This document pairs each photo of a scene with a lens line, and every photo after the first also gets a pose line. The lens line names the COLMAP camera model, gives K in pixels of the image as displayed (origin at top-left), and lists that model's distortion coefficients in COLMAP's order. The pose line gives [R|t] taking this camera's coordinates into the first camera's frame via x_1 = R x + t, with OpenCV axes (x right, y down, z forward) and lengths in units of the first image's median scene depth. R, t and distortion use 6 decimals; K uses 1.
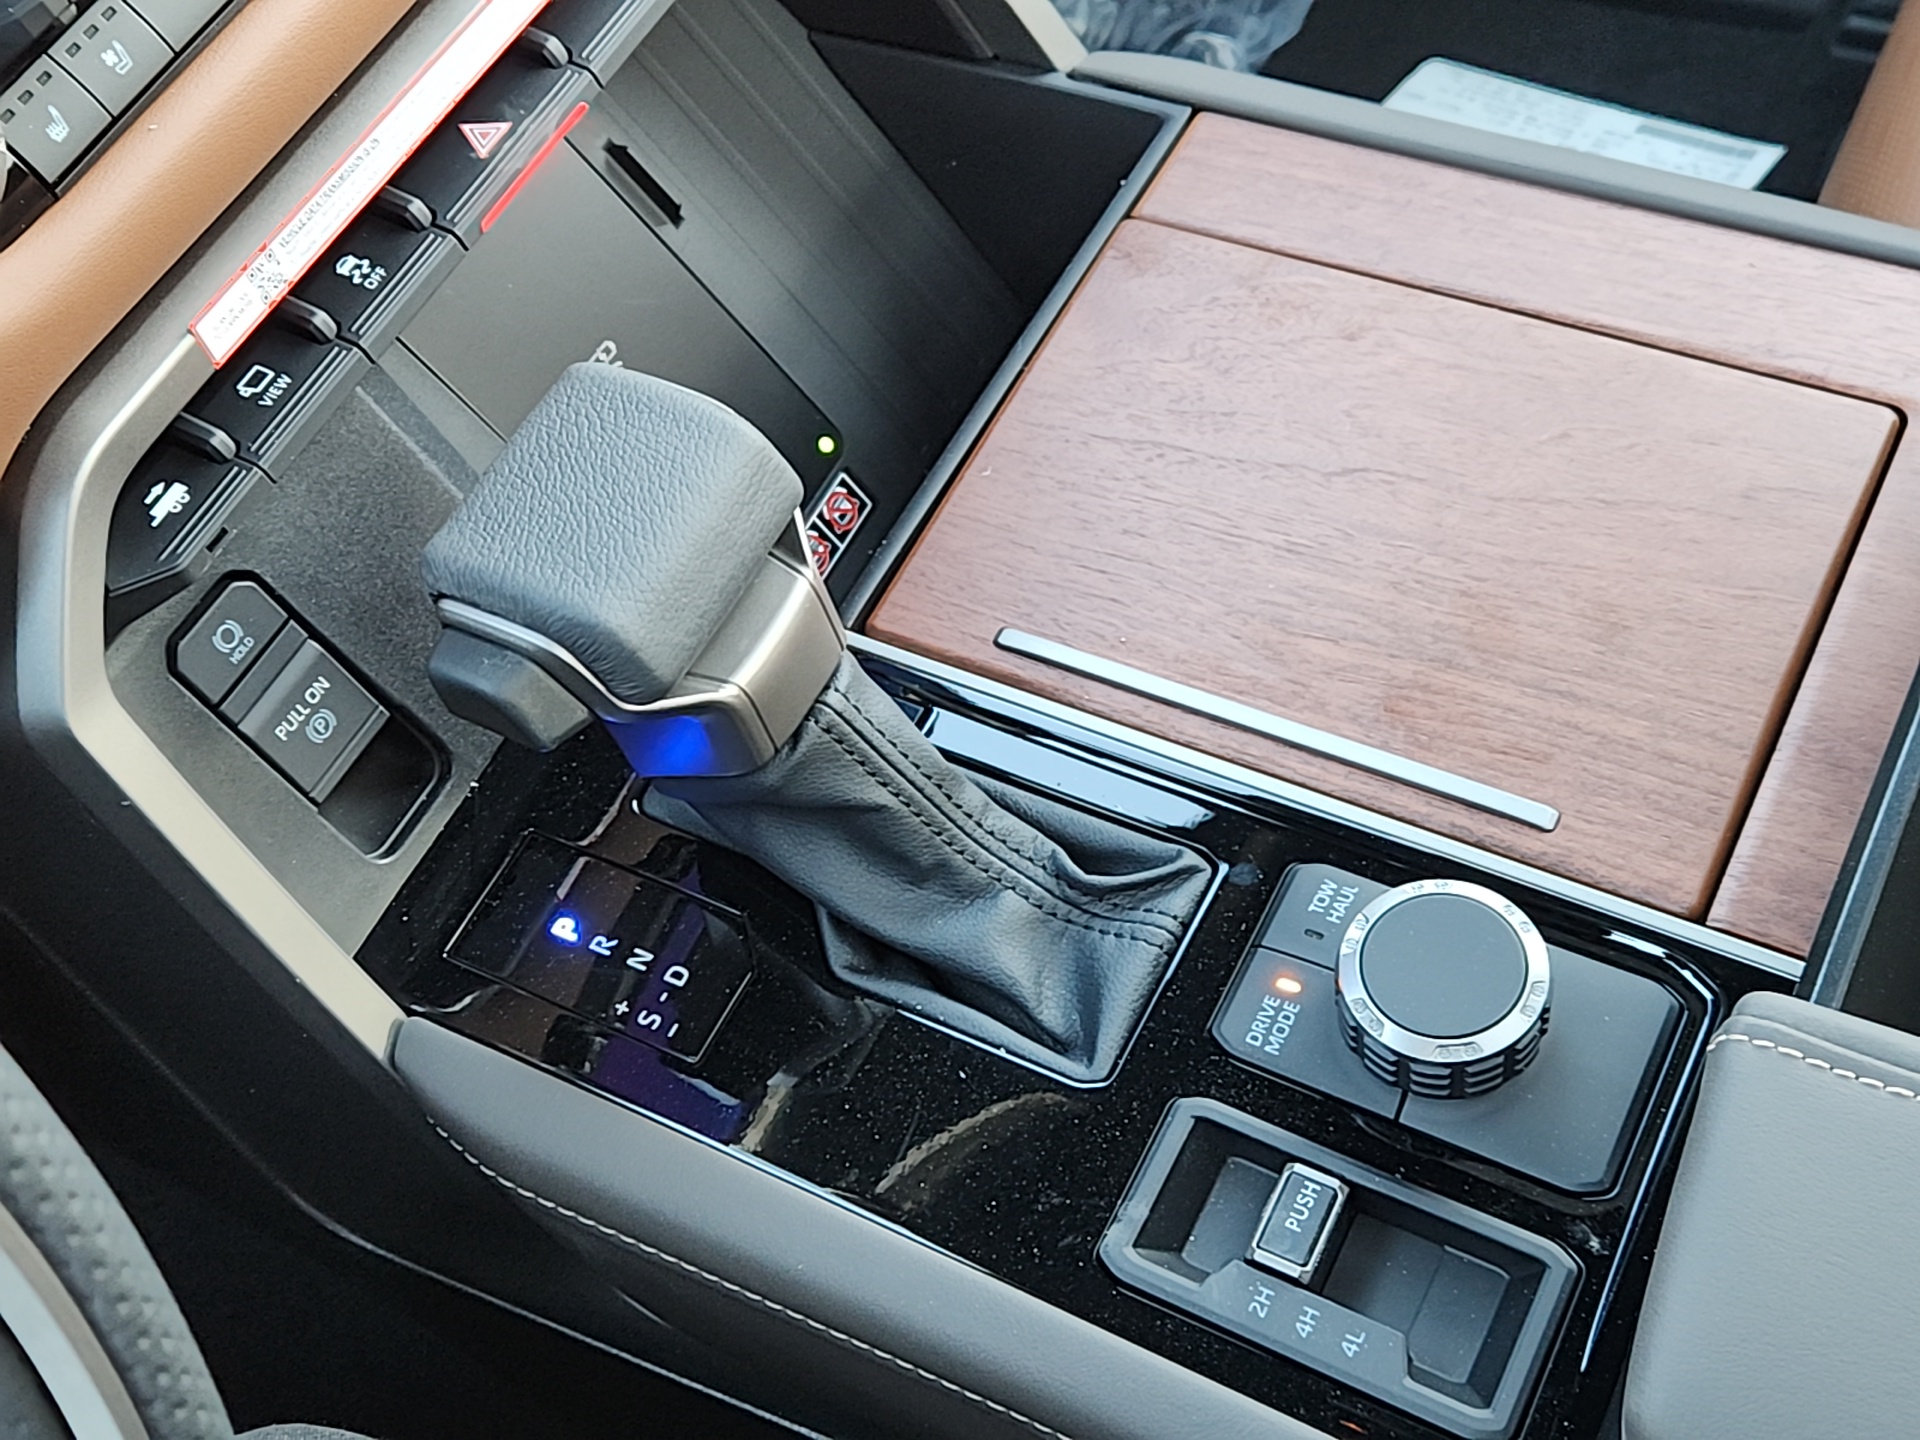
lens RADIAL K [[2369.7, 0, 1006.7], [0, 2369.7, 721.1], [0, 0, 1]] dist [0.128531, -0.196003]
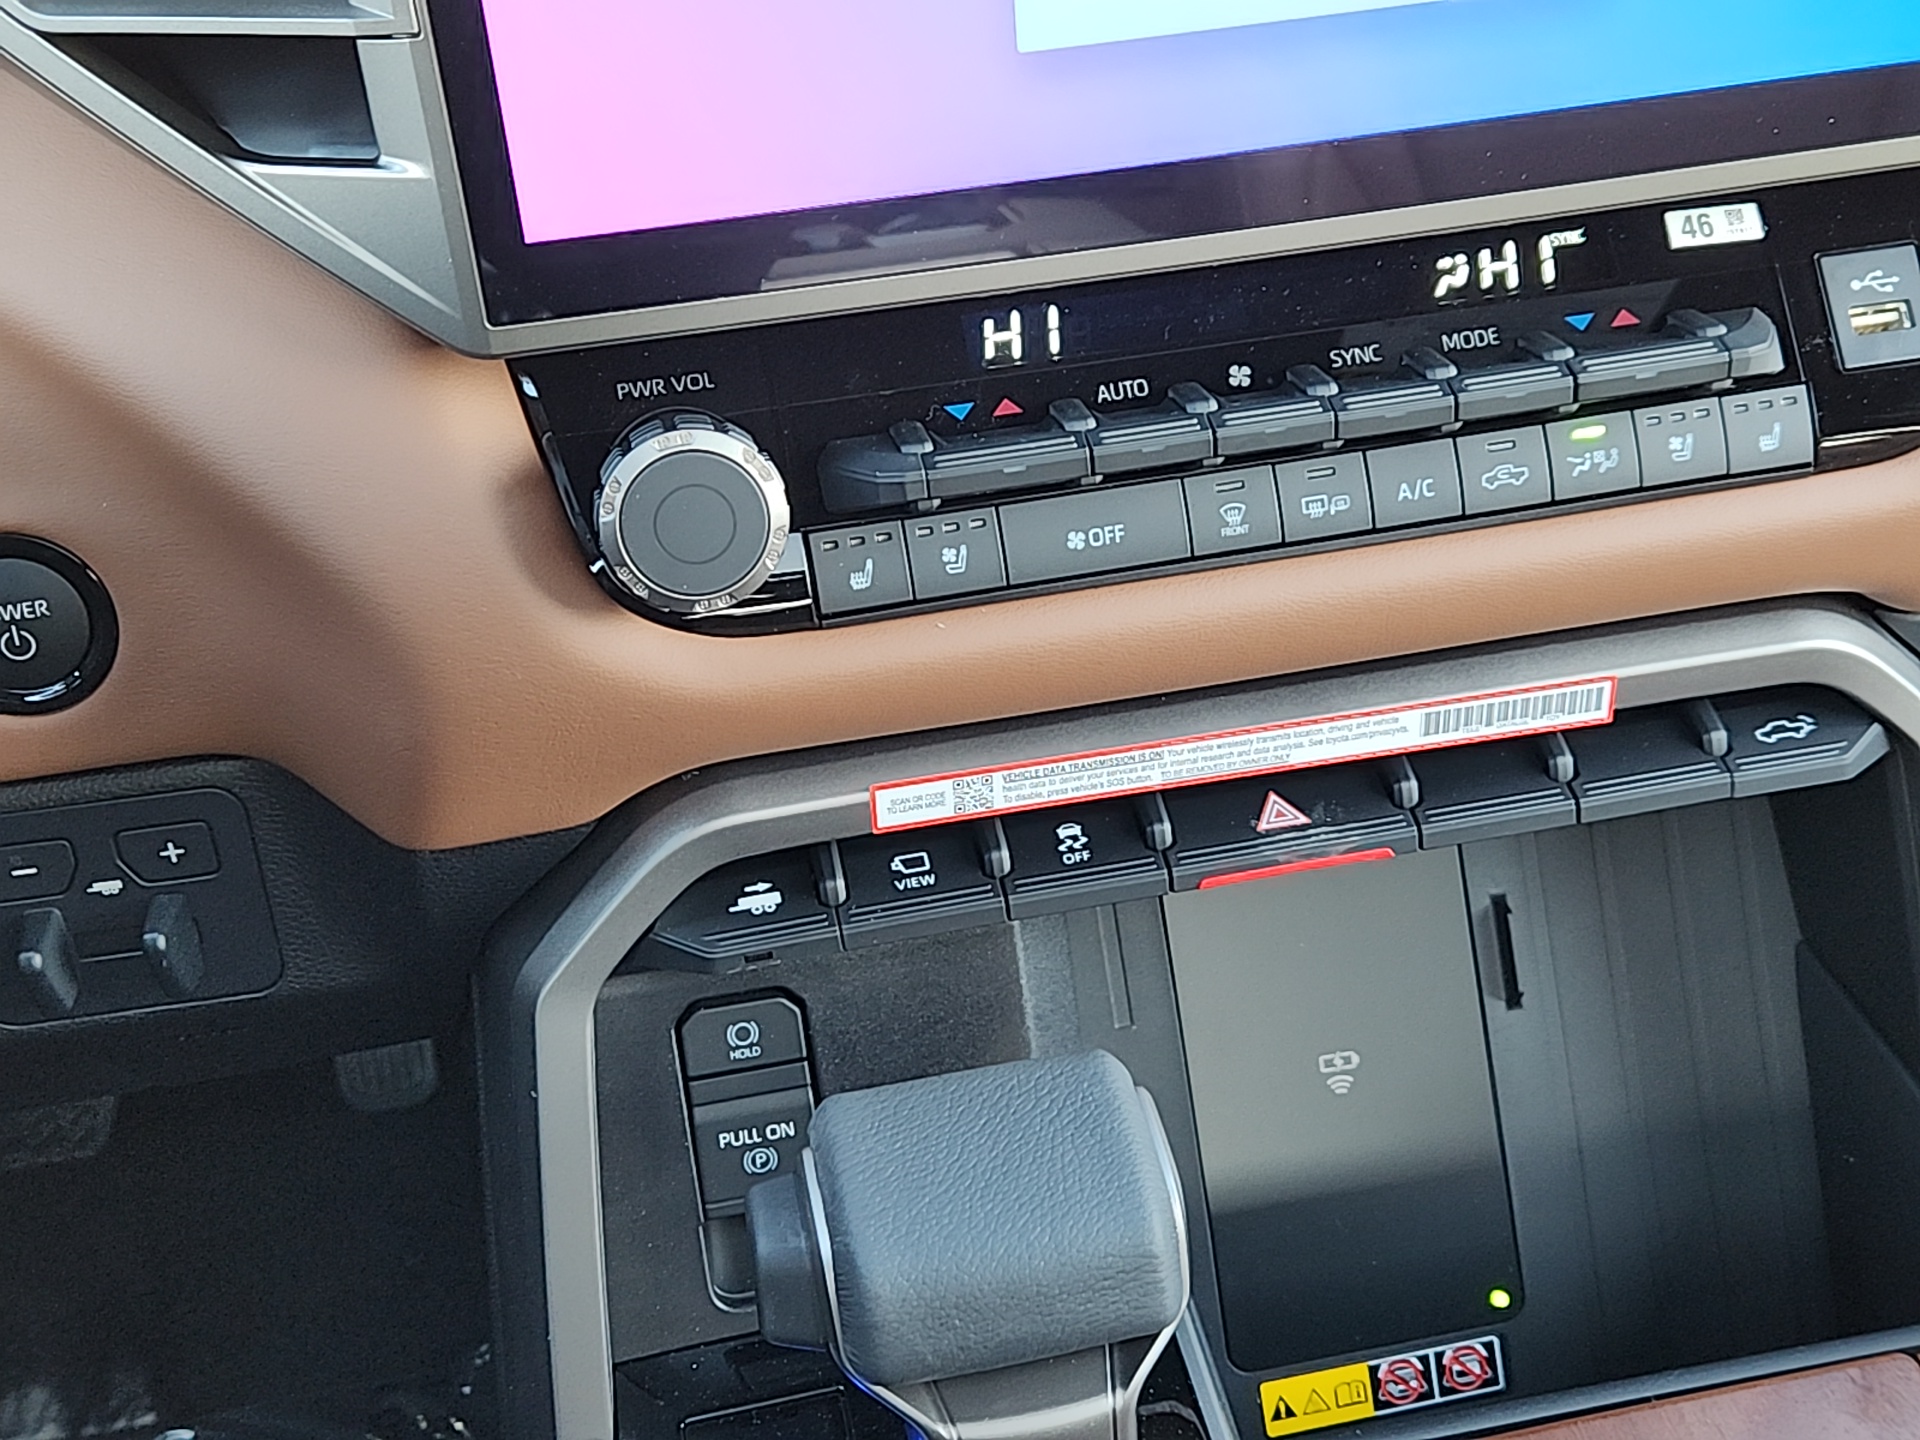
lens RADIAL K [[2369.7, 0, 1006.7], [0, 2369.7, 721.1], [0, 0, 1]] dist [0.128531, -0.196003]
pose [[0.637442, 0.569220, -0.519284, 0.197179], [-0.663746, 0.747941, 0.005090, -0.216164], [0.391291, 0.341428, 0.854586, 0.136002]]
